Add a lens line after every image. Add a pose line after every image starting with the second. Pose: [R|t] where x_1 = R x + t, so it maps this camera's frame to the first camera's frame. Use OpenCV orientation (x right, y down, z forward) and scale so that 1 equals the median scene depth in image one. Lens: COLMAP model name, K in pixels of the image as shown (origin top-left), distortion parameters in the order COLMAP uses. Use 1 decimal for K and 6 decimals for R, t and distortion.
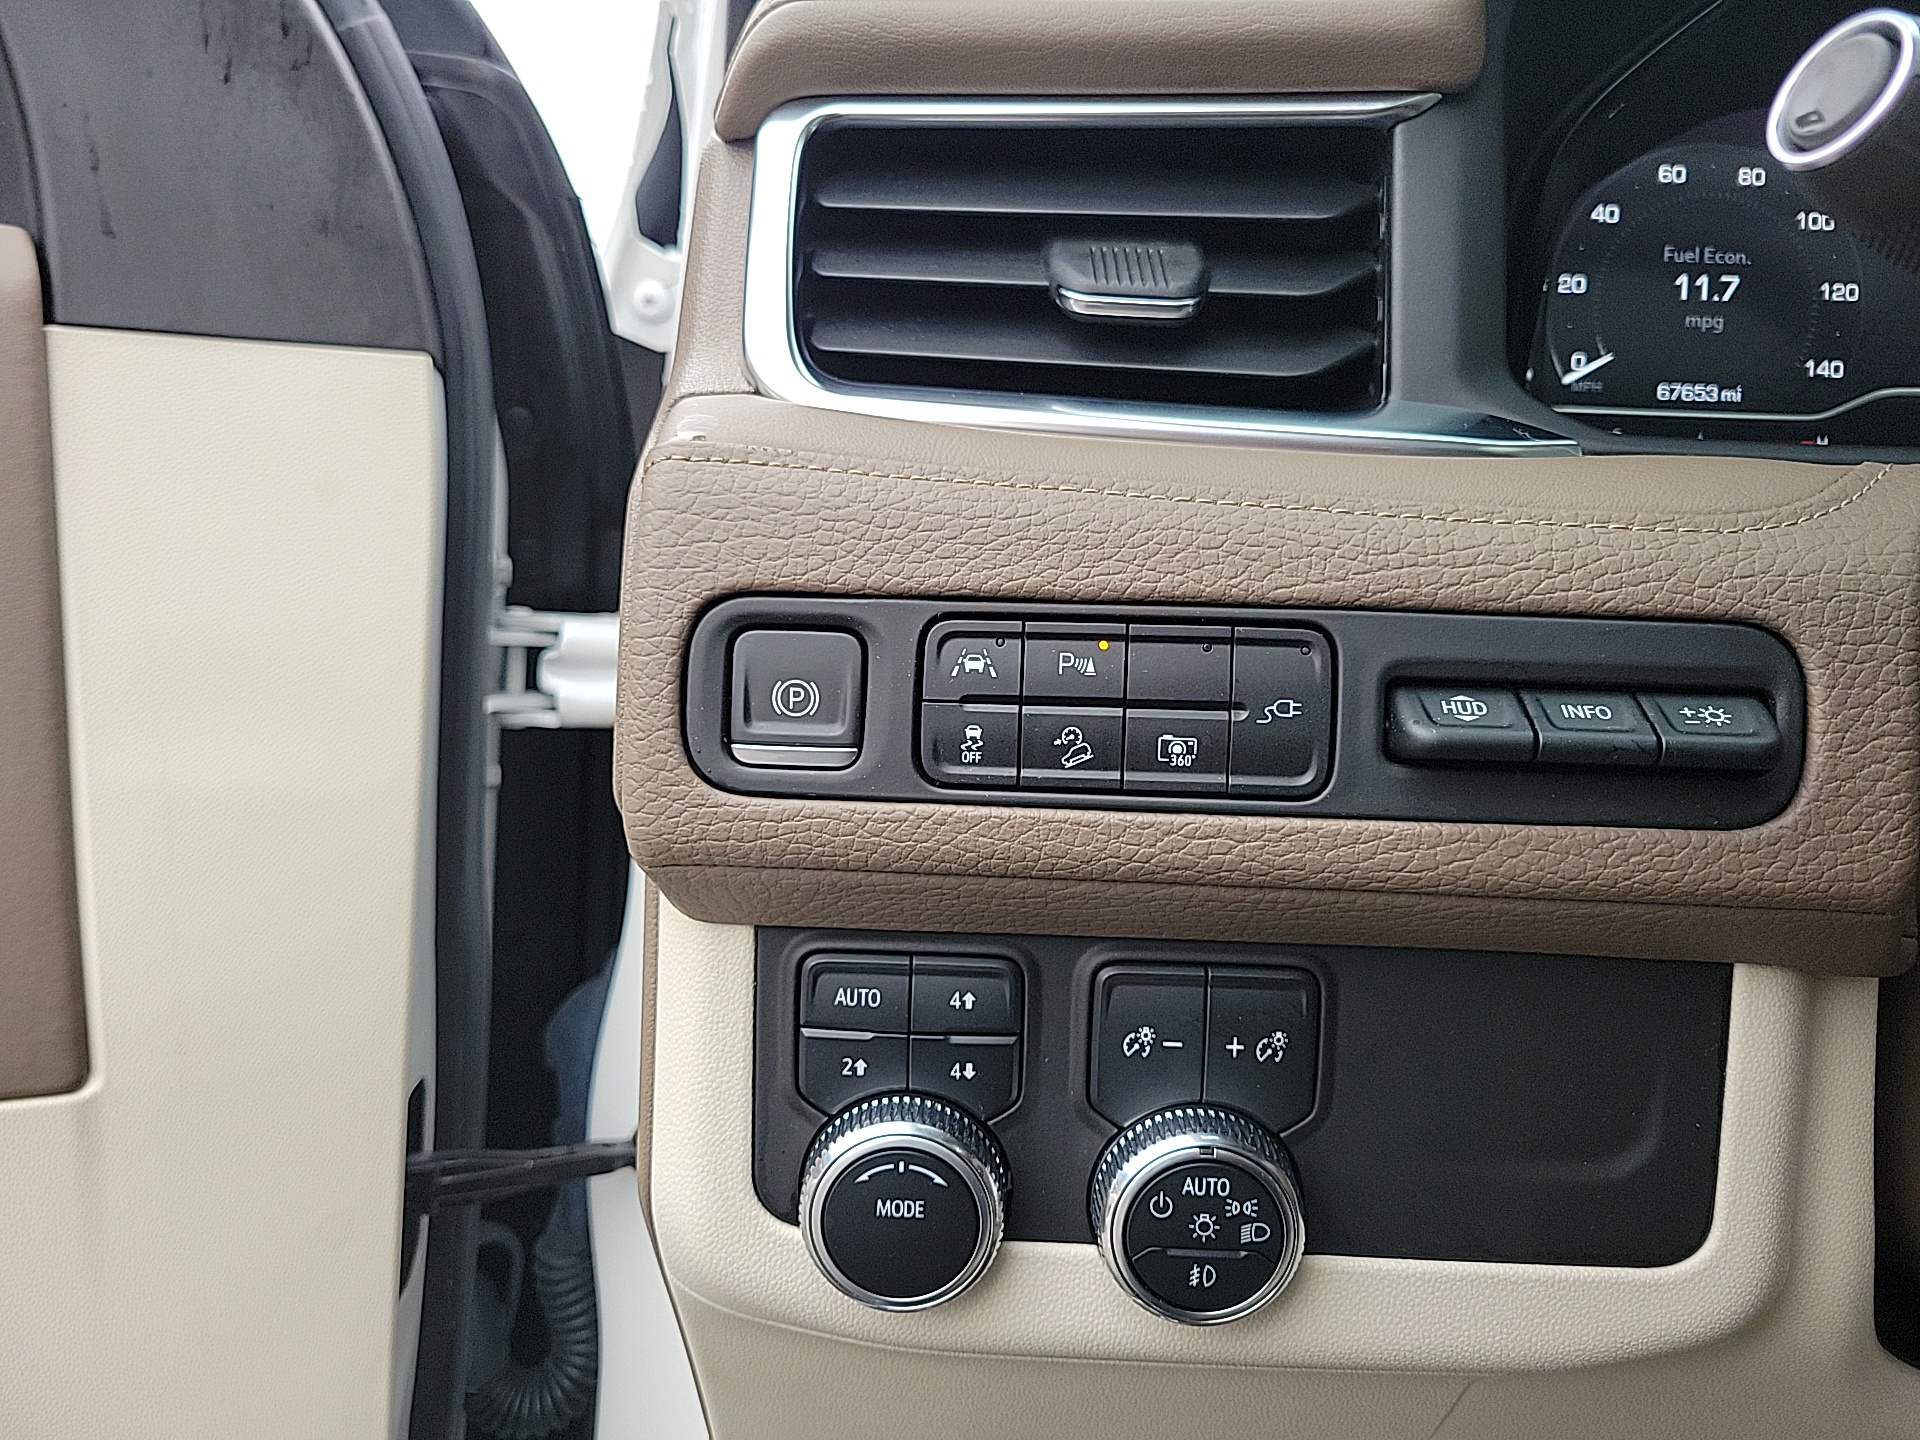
lens RADIAL K [[1465.0, 0, 963.1], [0, 1465.0, 717.0], [0, 0, 1]] dist [0.047715, -0.061575]
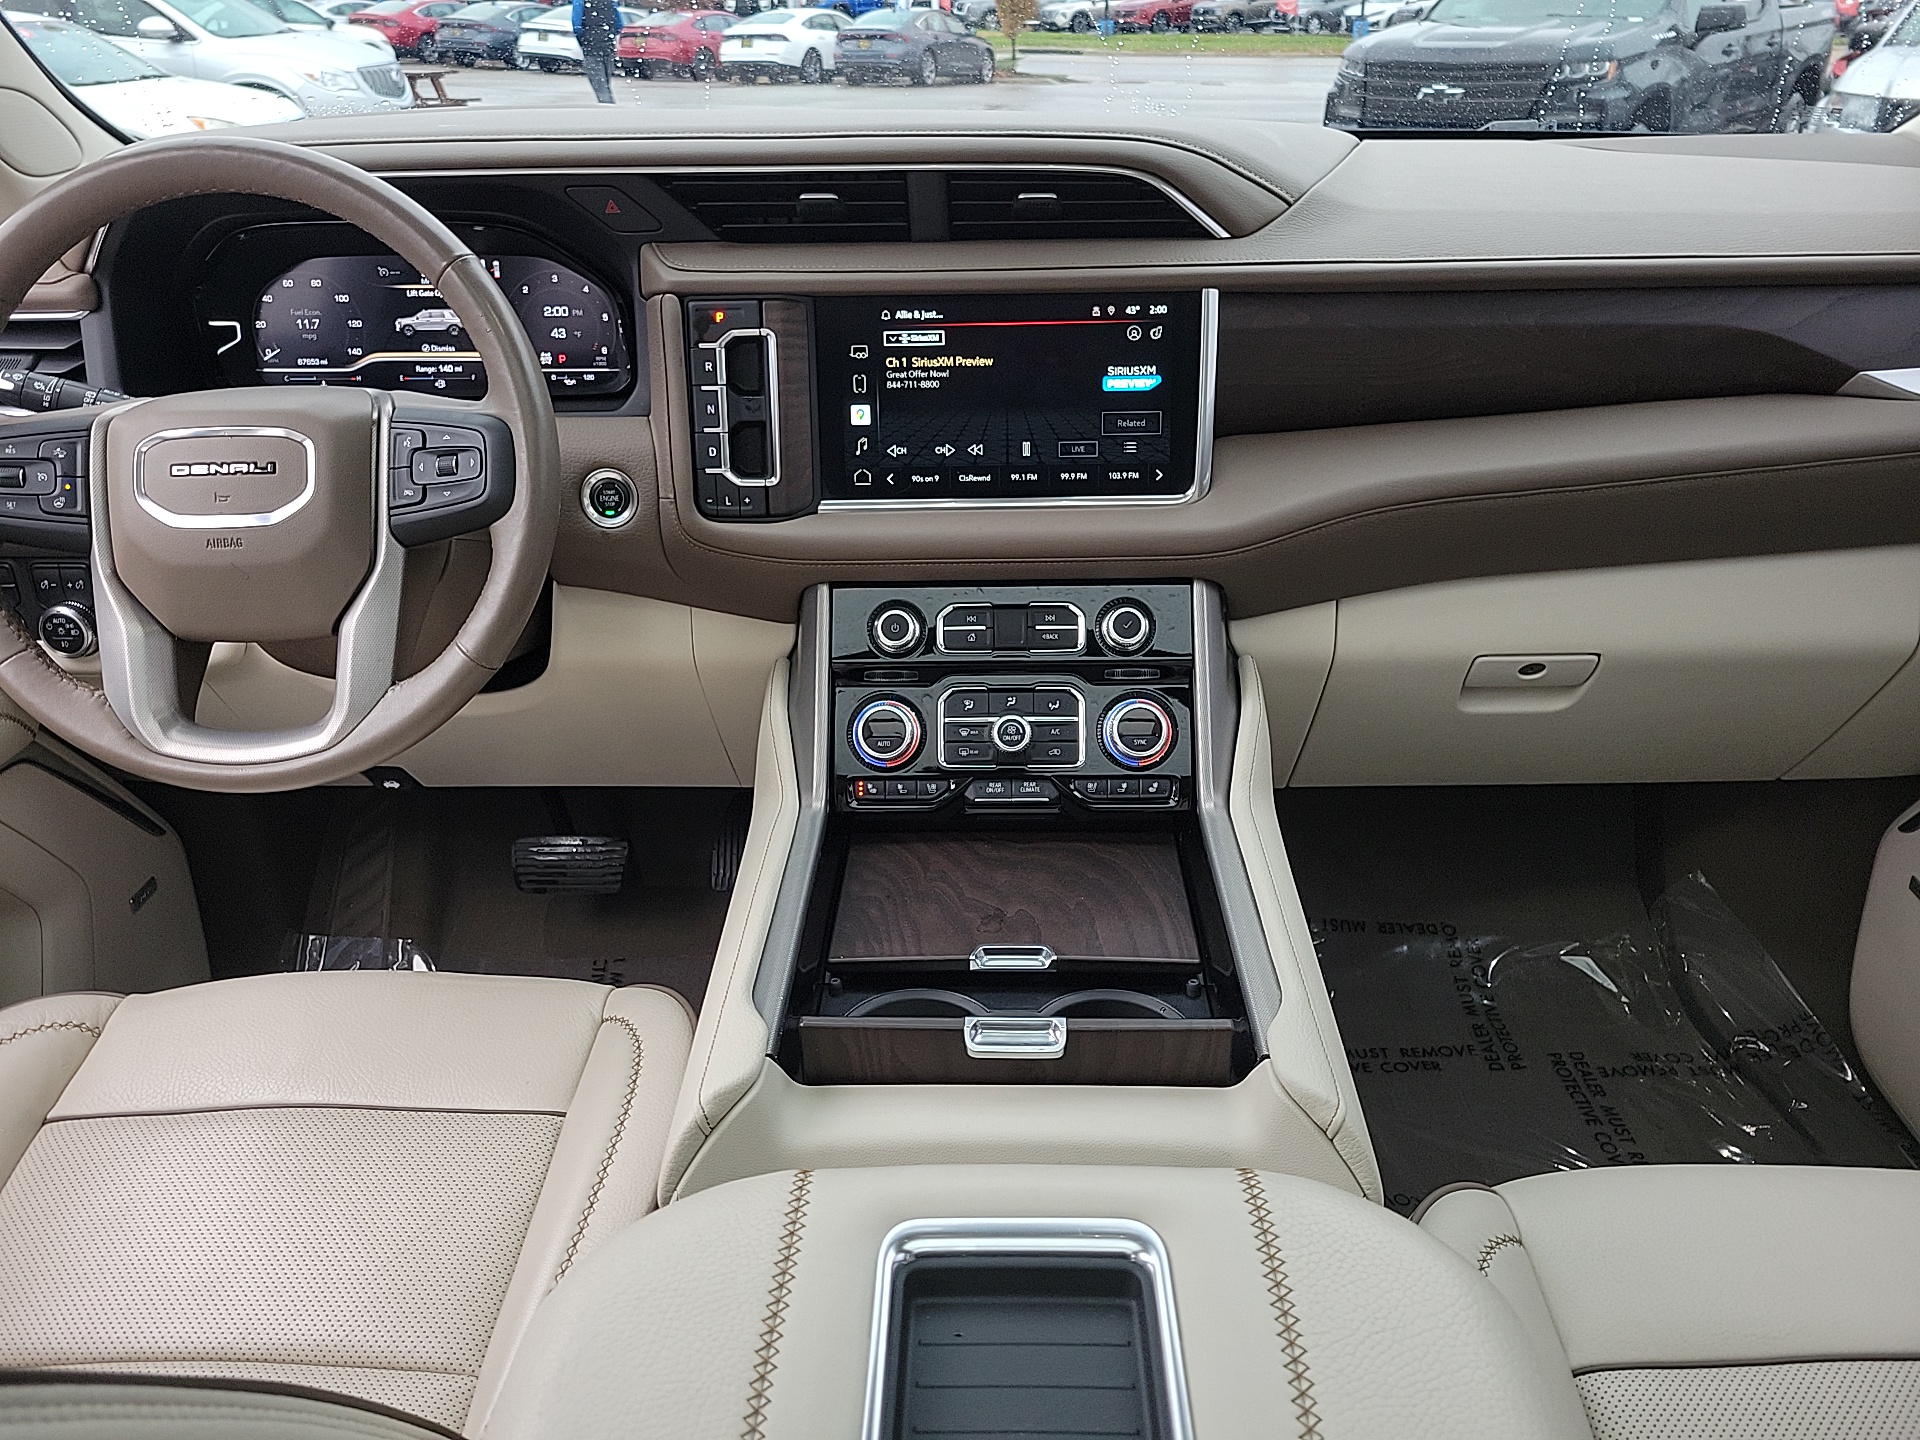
lens RADIAL K [[1437.6, 0, 954.3], [0, 1437.6, 703.3], [0, 0, 1]] dist [0.051107, -0.031373]
pose [[0.998234, -0.030203, -0.051152, 2.537945], [0.041147, 0.972627, 0.228699, -0.230035], [0.042845, -0.230399, 0.972152, -2.494564]]
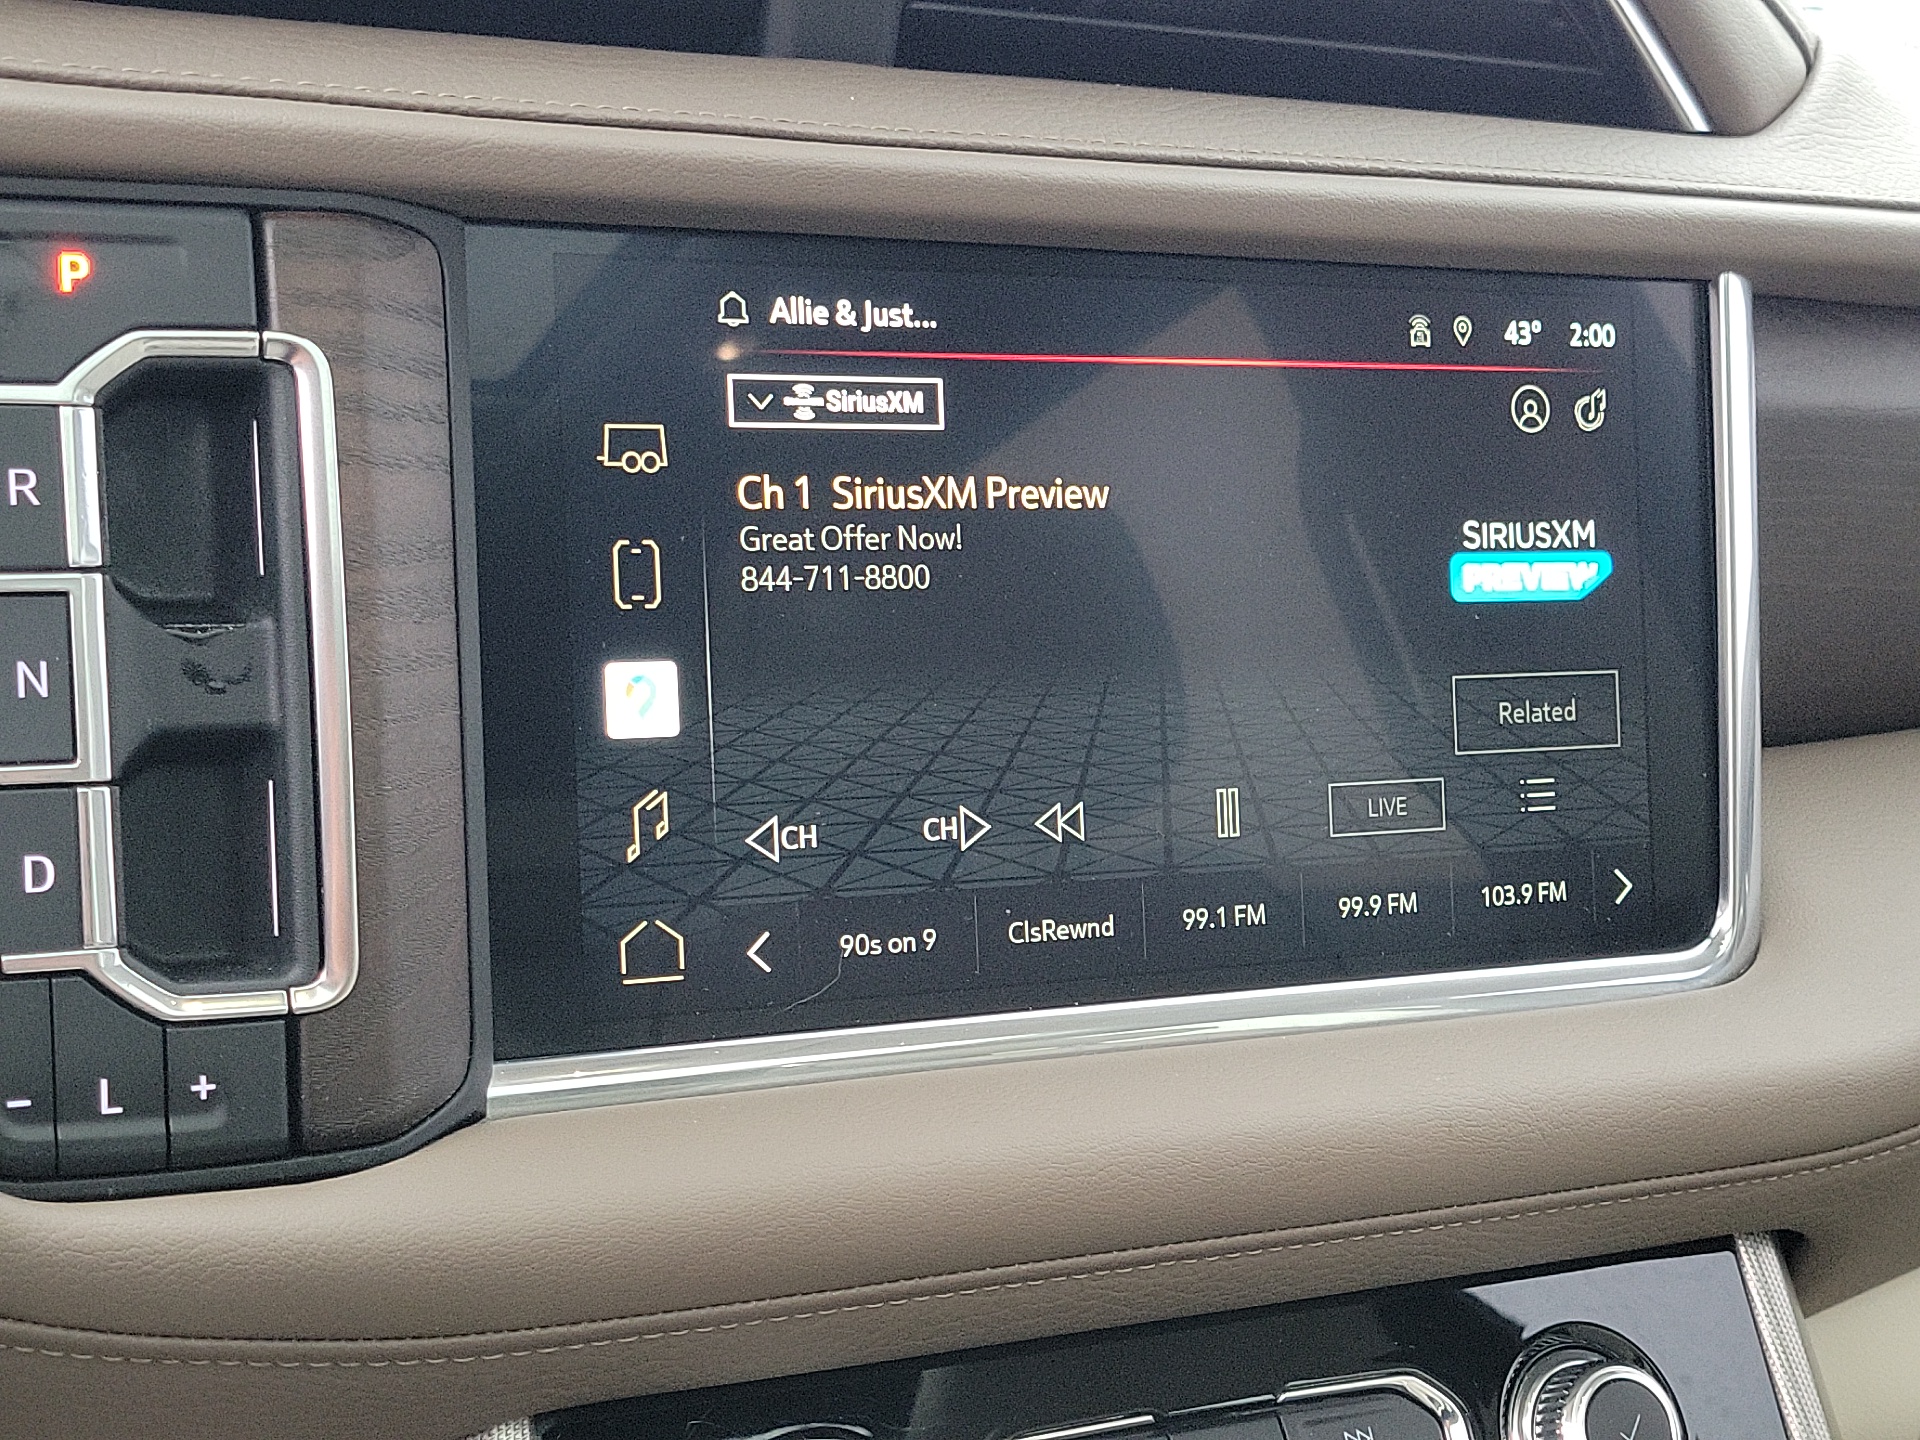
lens RADIAL K [[2832.9, 0, 960.6], [0, 2832.9, 737.7], [0, 0, 1]] dist [0.046612, -0.087161]
pose [[0.896460, -0.062501, 0.438695, 1.637411], [0.058014, 0.998036, 0.023639, -0.131692], [-0.439311, 0.004259, 0.898325, -0.631378]]
